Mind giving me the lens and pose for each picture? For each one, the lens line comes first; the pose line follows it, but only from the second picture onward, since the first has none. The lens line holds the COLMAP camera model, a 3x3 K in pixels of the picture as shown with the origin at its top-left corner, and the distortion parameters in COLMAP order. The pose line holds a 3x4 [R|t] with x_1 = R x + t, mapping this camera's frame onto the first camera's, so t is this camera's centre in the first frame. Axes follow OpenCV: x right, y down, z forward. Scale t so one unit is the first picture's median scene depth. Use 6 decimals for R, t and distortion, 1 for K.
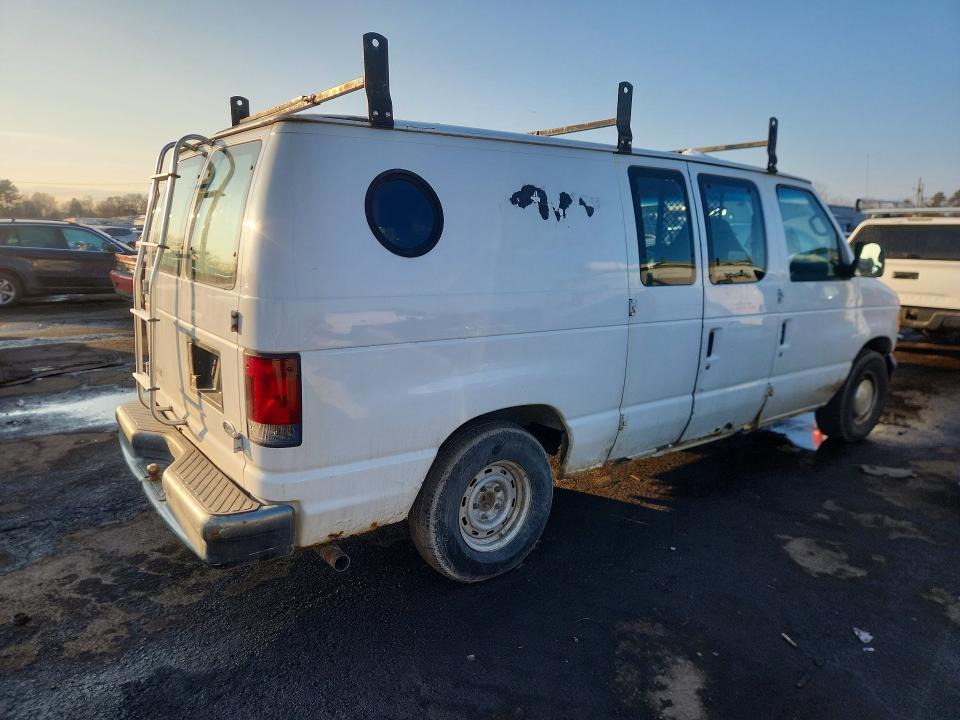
lens RADIAL K [[740.1, 0, 483.3], [0, 740.1, 361.2], [0, 0, 1]] dist [0.008093, 0.009821]
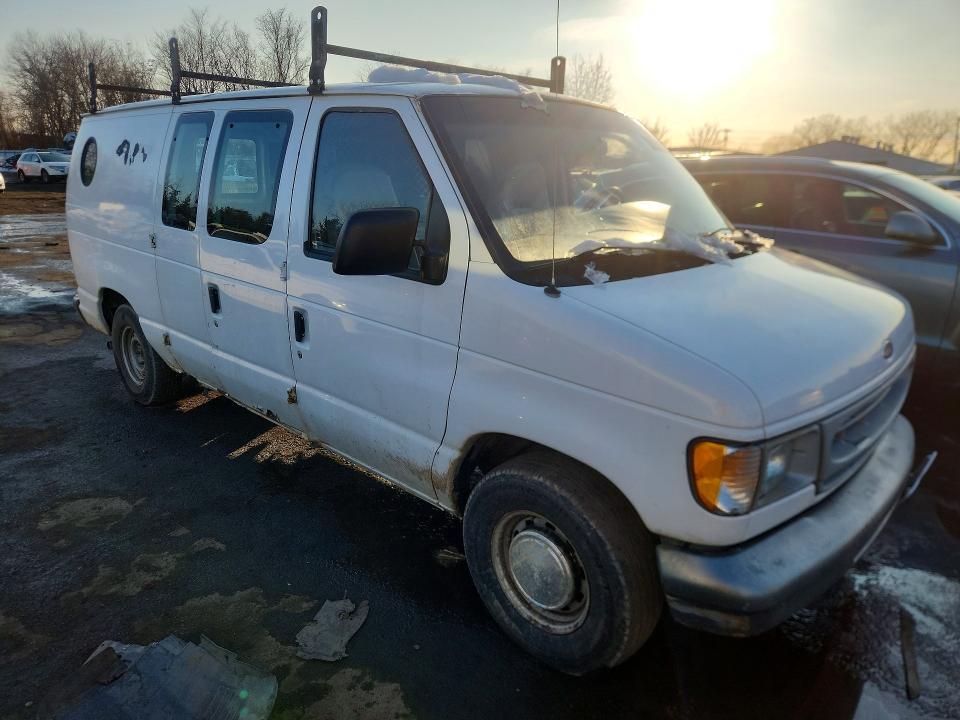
lens RADIAL K [[740.1, 0, 483.3], [0, 740.1, 361.2], [0, 0, 1]] dist [0.008093, 0.009821]
pose [[0.082564, 0.247894, -0.965262, 1.285817], [-0.202893, 0.952465, 0.227253, -0.235484], [0.975714, 0.177082, 0.128935, 1.243496]]
